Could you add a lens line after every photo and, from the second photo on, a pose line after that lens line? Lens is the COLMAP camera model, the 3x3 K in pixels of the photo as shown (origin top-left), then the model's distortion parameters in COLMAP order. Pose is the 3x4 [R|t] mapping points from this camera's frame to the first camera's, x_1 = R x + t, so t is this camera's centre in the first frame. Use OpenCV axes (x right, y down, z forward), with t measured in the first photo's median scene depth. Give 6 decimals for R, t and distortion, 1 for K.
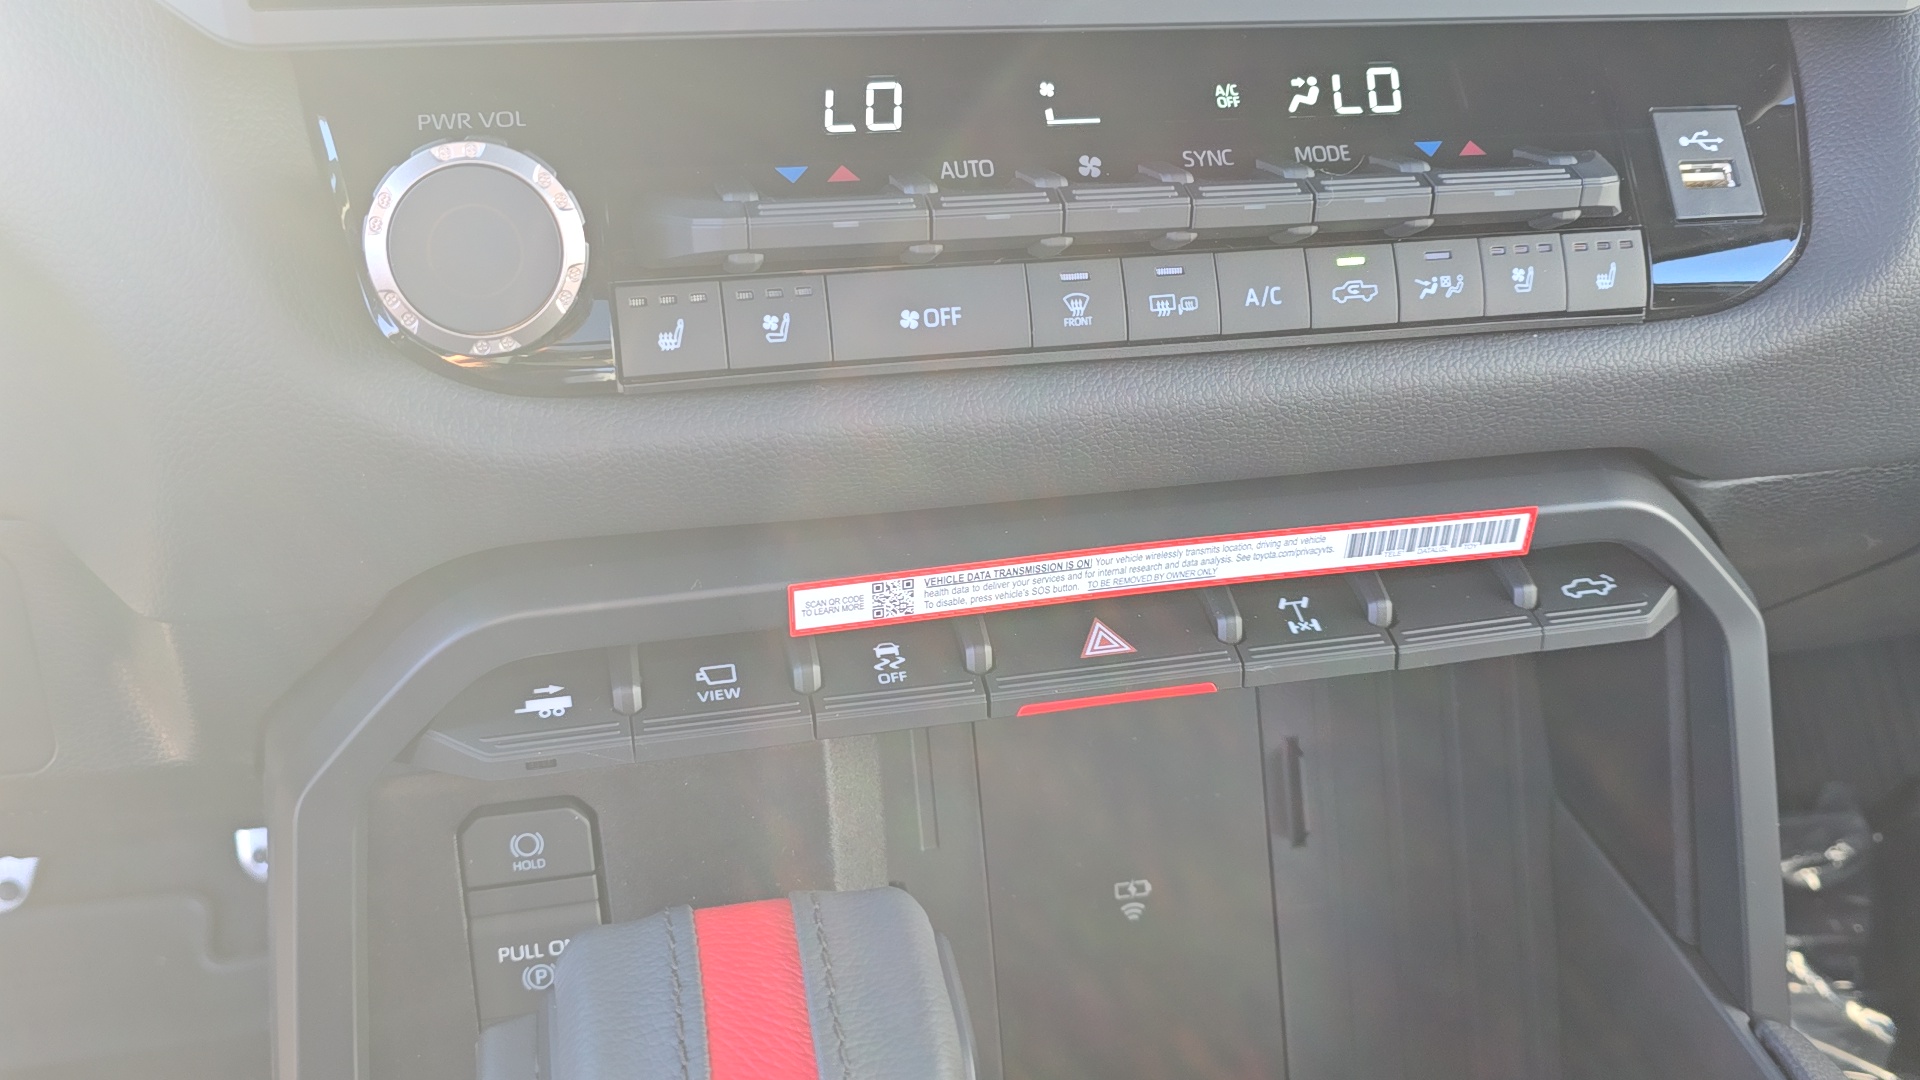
lens RADIAL K [[1578.0, 0, 973.3], [0, 1578.0, 522.0], [0, 0, 1]] dist [-0.000158, 0.007652]
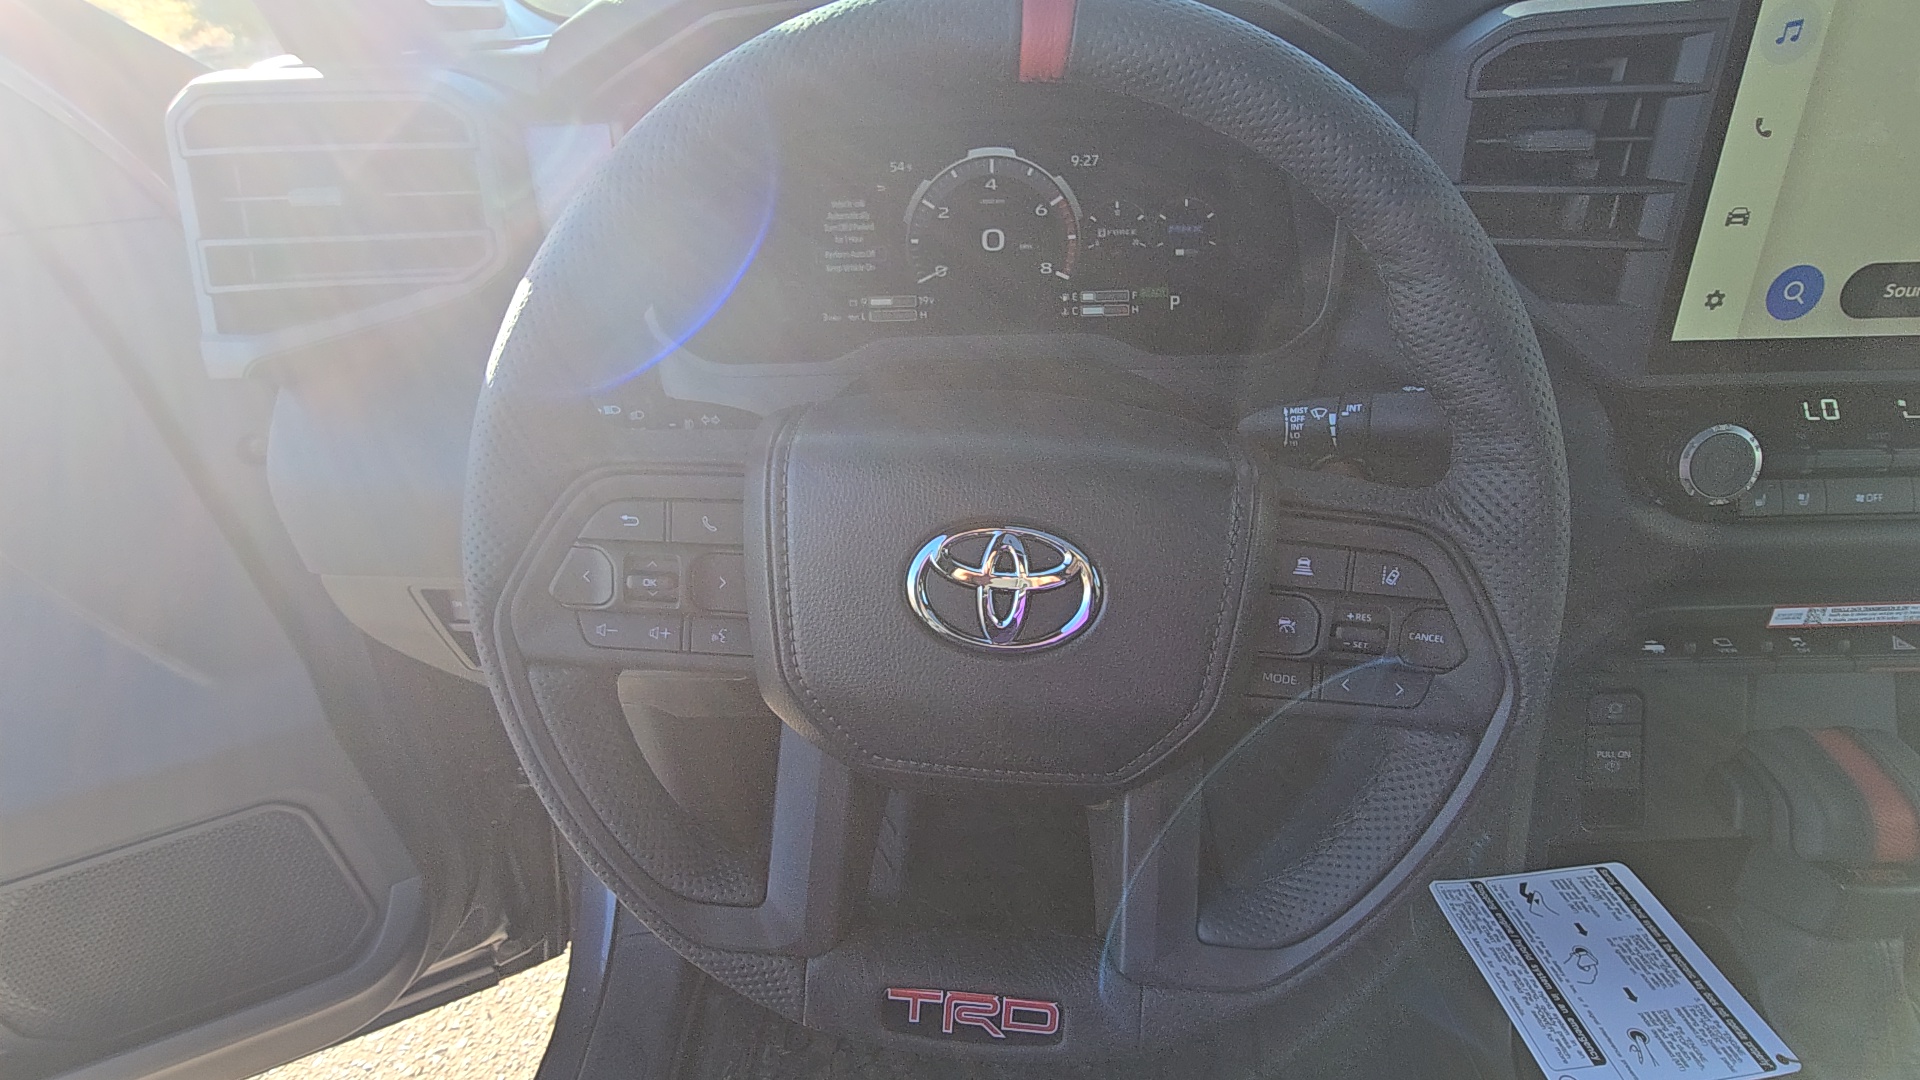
lens RADIAL K [[1003.7, 0, 994.4], [0, 1003.7, 549.7], [0, 0, 1]] dist [0.001379, 0.001724]
pose [[0.966653, 0.059502, -0.249082, -0.837022], [-0.076242, 0.995395, -0.058097, 0.126749], [0.244478, 0.075150, 0.966738, -0.727004]]
